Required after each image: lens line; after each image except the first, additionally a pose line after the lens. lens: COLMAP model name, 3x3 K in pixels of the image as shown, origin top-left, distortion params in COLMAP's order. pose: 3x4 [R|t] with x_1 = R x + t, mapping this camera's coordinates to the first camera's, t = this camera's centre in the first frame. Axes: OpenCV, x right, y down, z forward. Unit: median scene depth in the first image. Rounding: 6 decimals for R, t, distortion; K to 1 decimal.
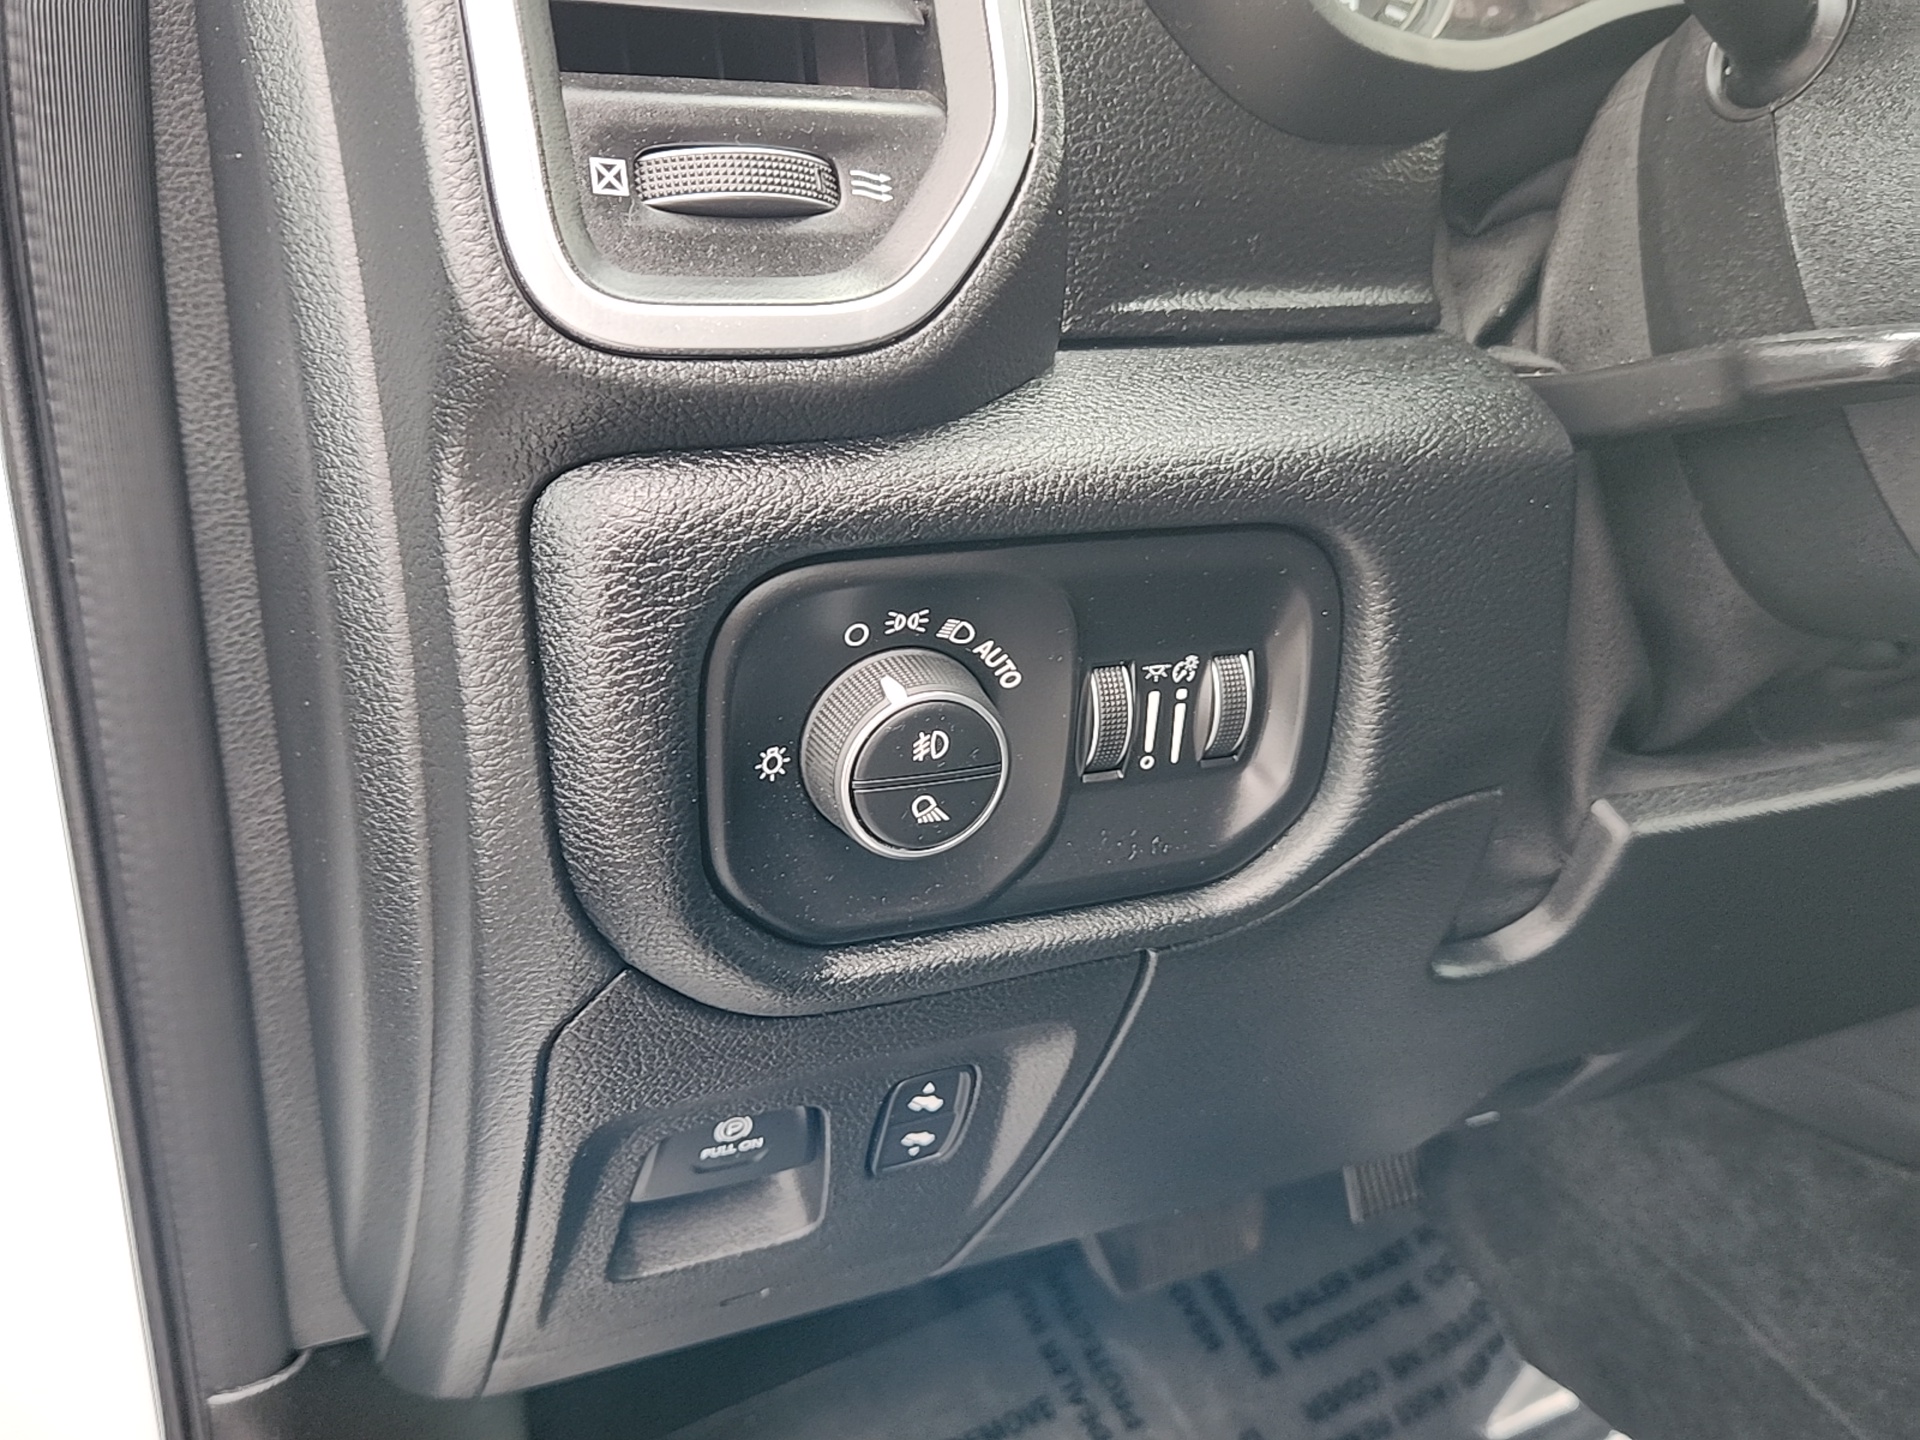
lens RADIAL K [[1653.6, 0, 971.3], [0, 1653.6, 738.0], [0, 0, 1]] dist [0.045937, -0.081717]
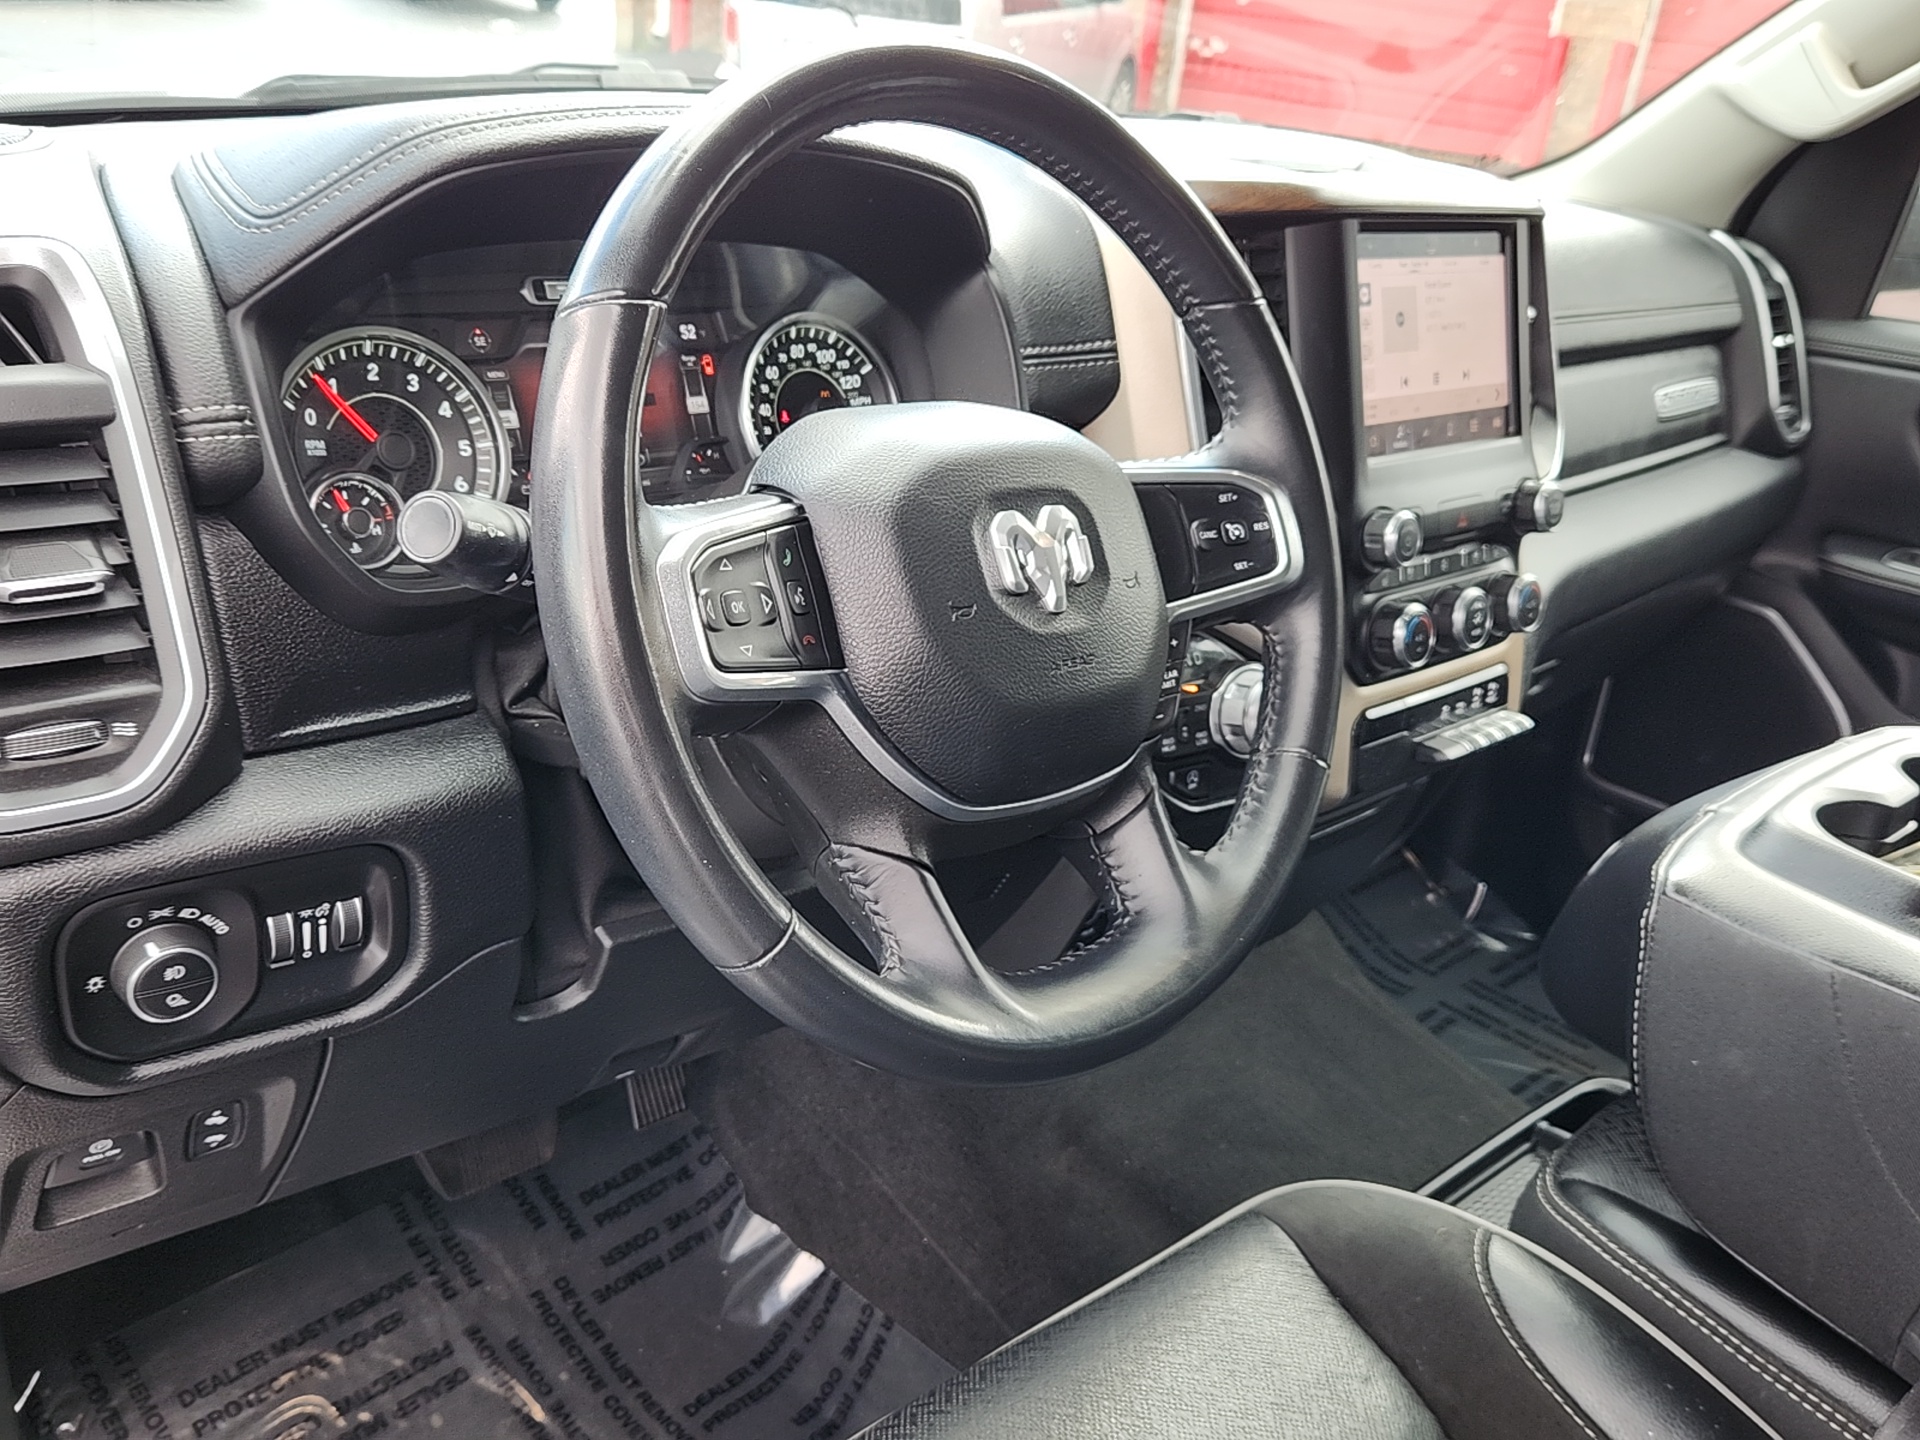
lens RADIAL K [[1653.6, 0, 971.3], [0, 1653.6, 738.0], [0, 0, 1]] dist [0.045937, -0.081717]
pose [[0.963970, -0.036740, 0.263460, 0.244190], [0.018943, 0.997383, 0.069776, -0.253330], [-0.265334, -0.062272, 0.962143, -0.786579]]
